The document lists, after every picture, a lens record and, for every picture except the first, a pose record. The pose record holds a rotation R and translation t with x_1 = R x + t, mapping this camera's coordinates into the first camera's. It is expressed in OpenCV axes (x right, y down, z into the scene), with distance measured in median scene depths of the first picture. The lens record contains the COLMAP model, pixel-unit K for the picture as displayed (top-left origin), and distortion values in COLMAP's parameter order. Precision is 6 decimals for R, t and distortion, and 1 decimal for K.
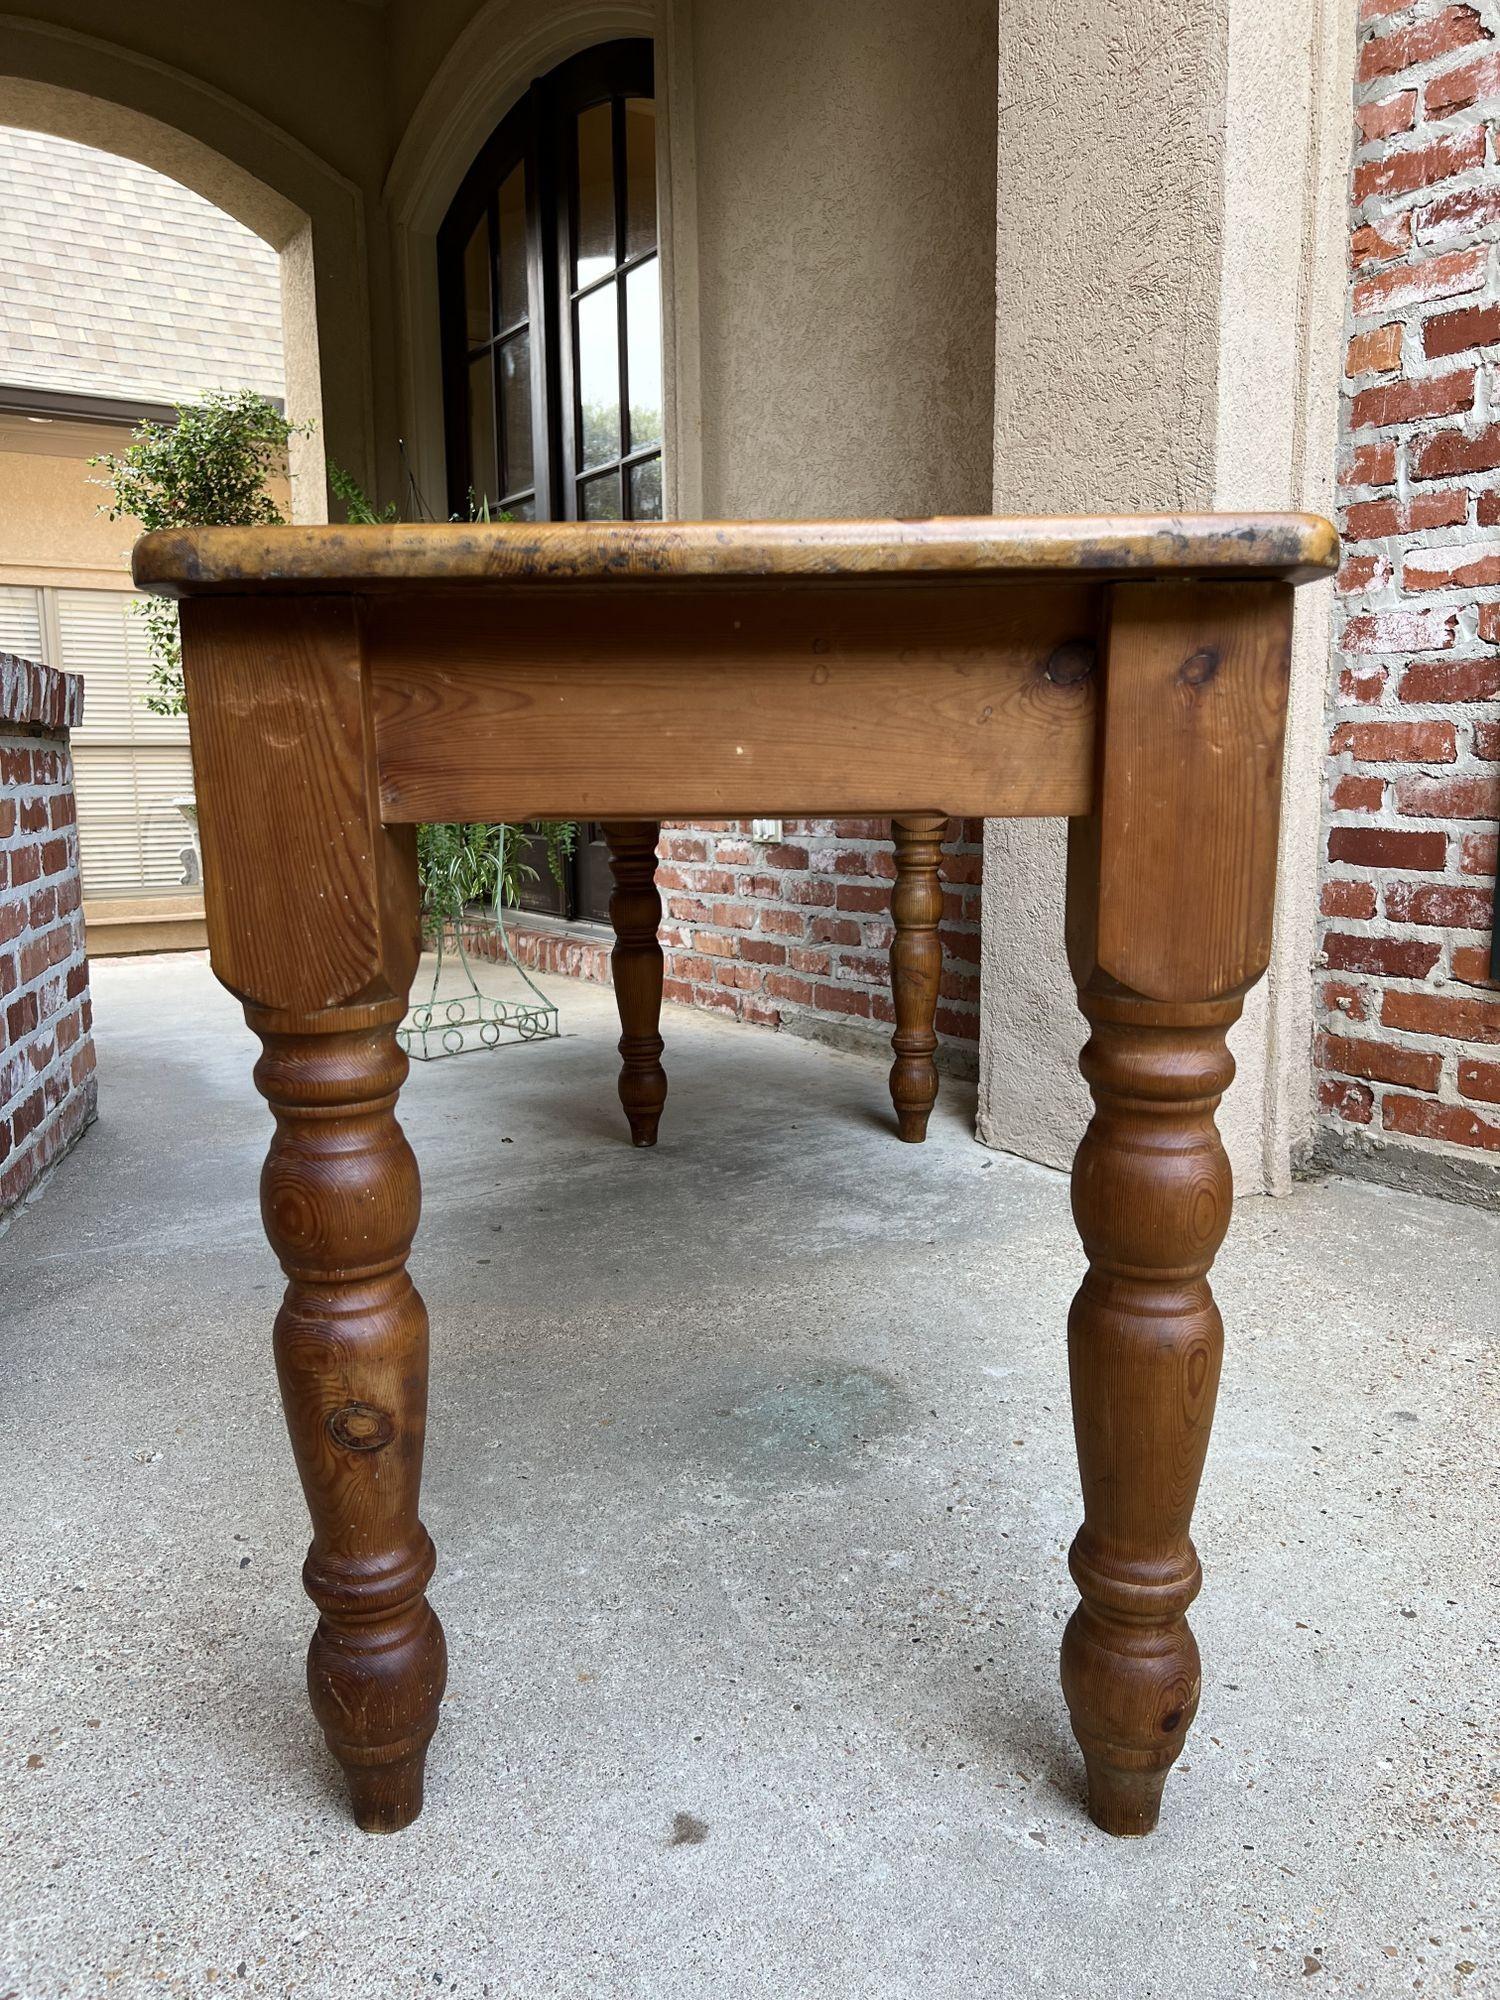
lens RADIAL K [[1526.5, 0, 750.0], [0, 1526.5, 1000.0], [0, 0, 1]] dist [0.045863, -0.059424]
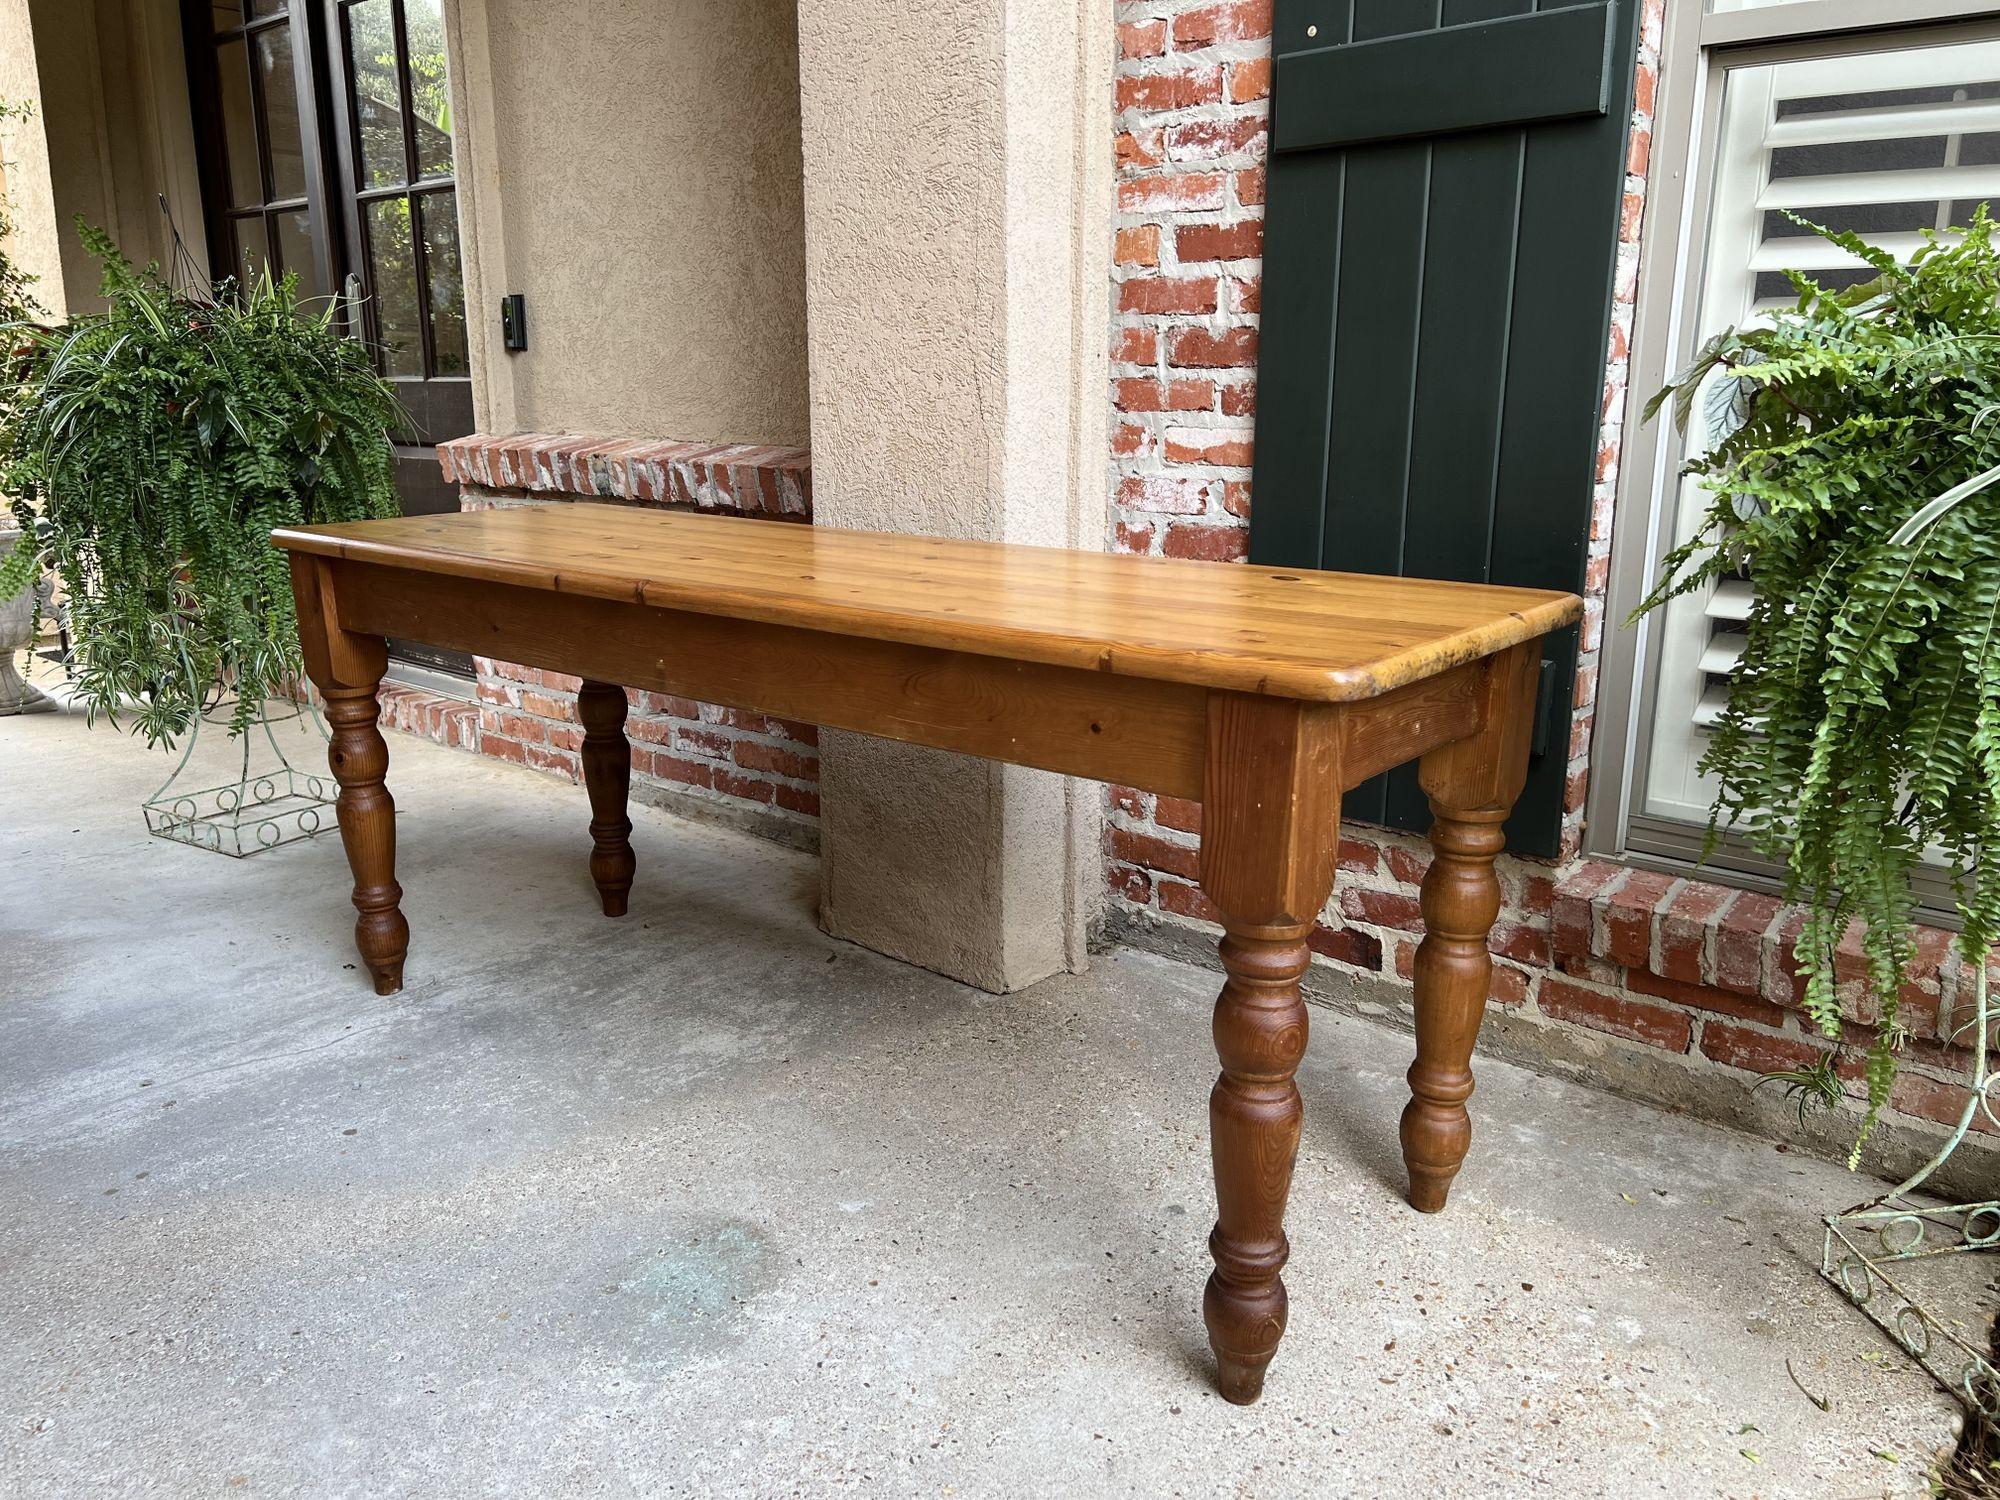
lens RADIAL K [[1537.4, 0, 1010.8], [0, 1537.4, 745.7], [0, 0, 1]] dist [0.021191, -0.013814]
pose [[0.959044, -0.054497, 0.277965, -0.021735], [0.031078, 0.995638, 0.087975, -0.158153], [-0.281547, -0.075734, 0.956554, -0.094825]]
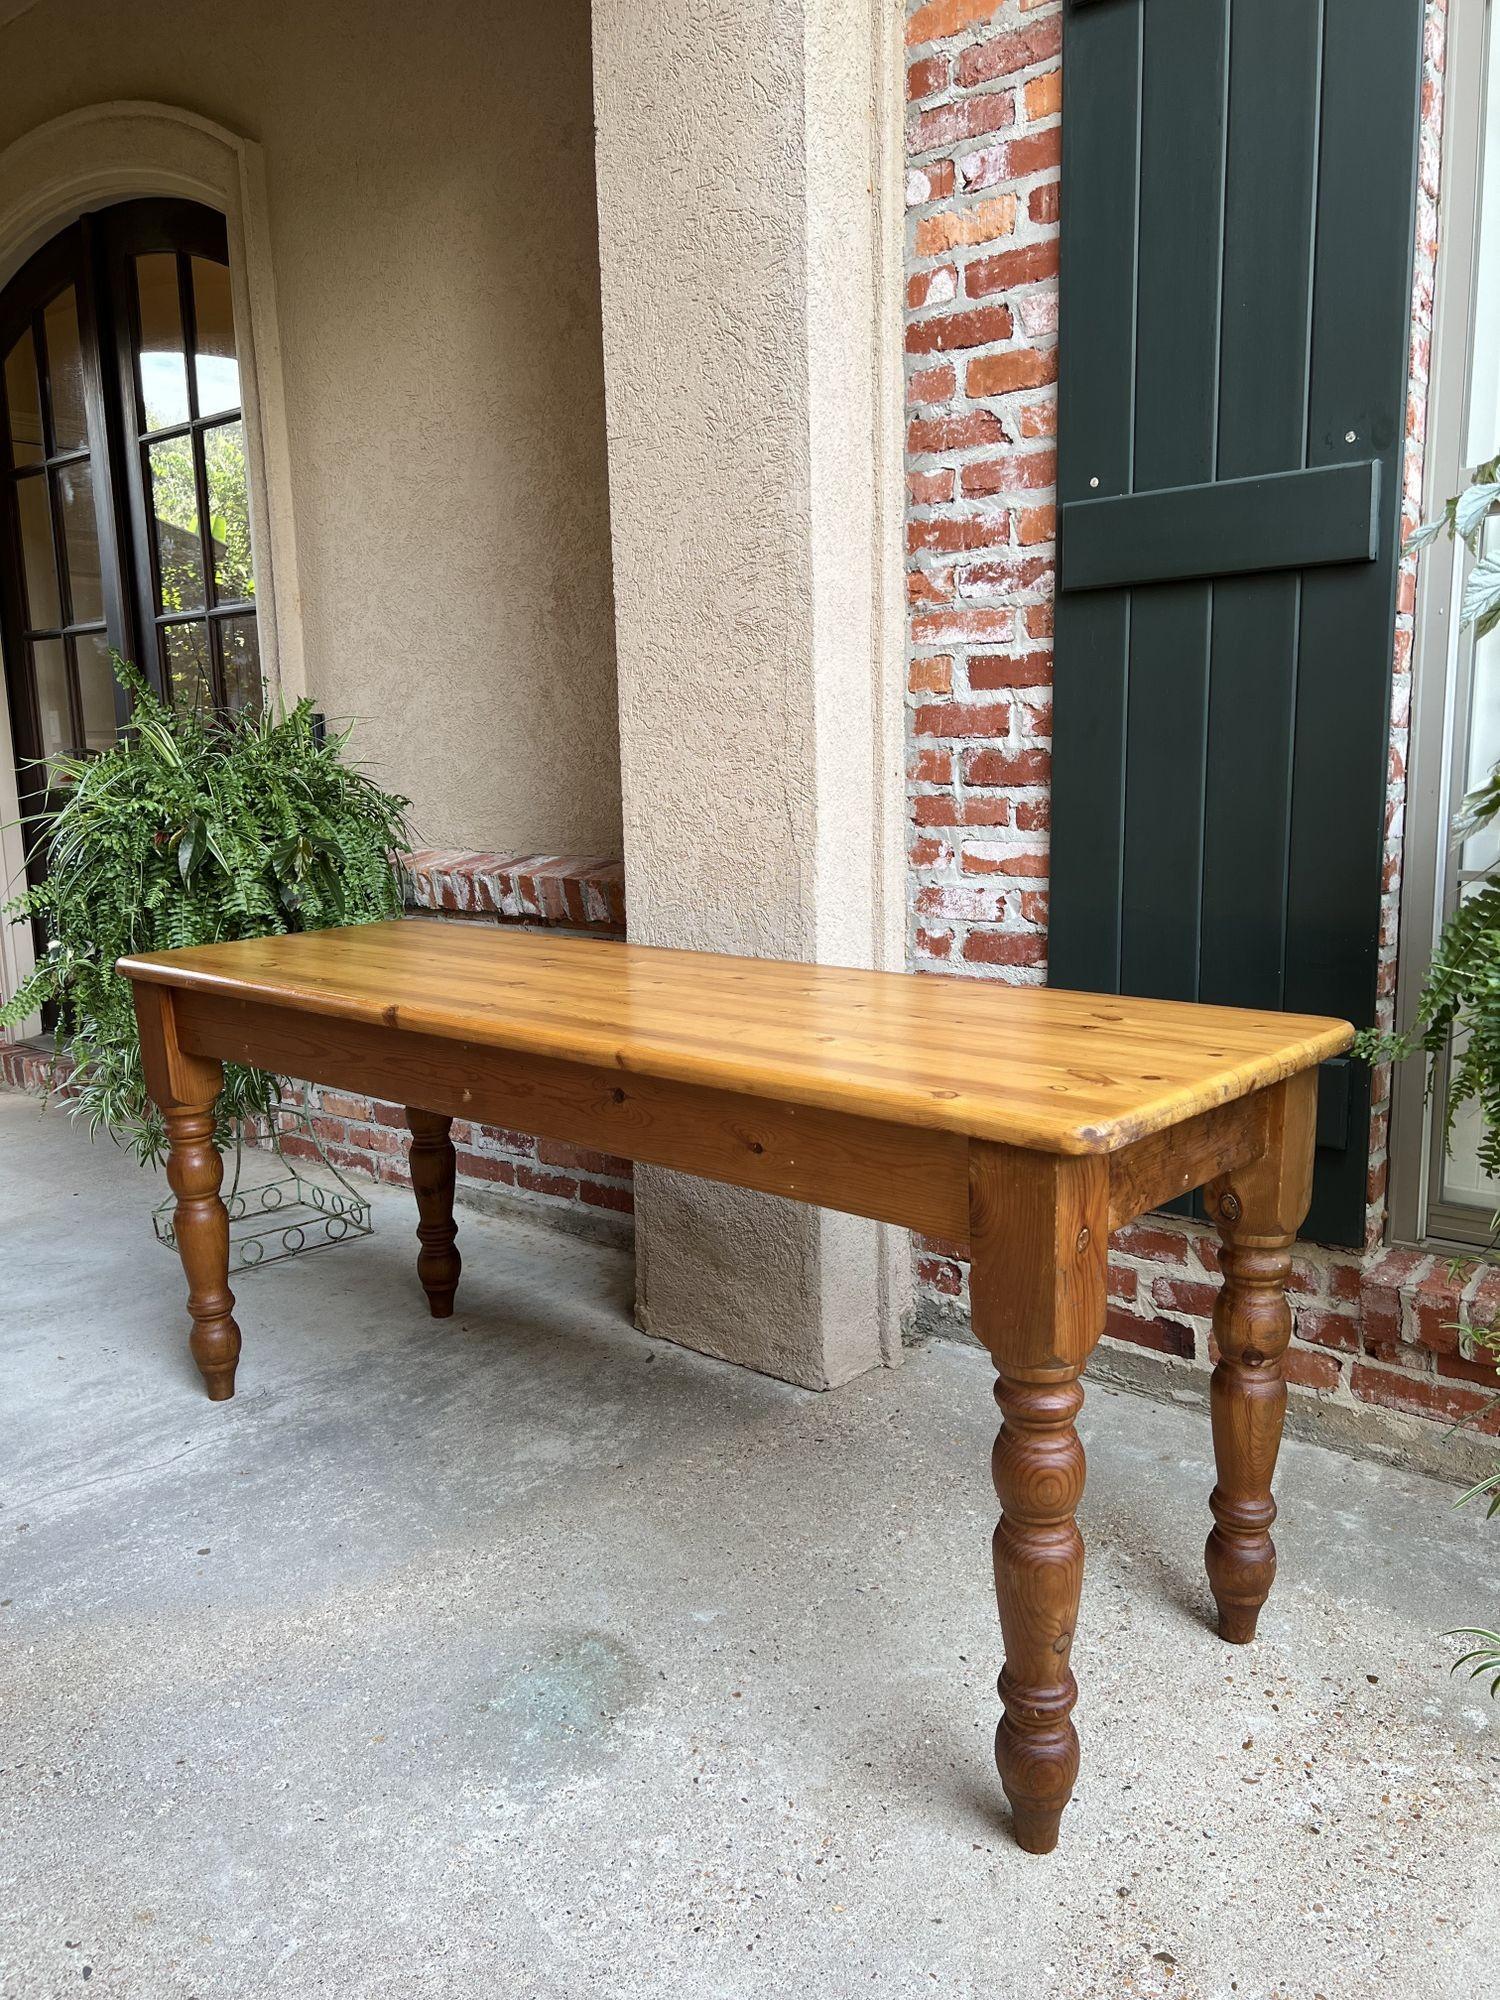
lens RADIAL K [[1522.8, 0, 761.6], [0, 1522.8, 995.9], [0, 0, 1]] dist [0.053973, -0.067630]
pose [[0.954955, -0.058843, 0.290857, -0.089031], [0.056116, 0.998267, 0.017715, -0.198864], [-0.291396, -0.000595, 0.956602, -0.117758]]
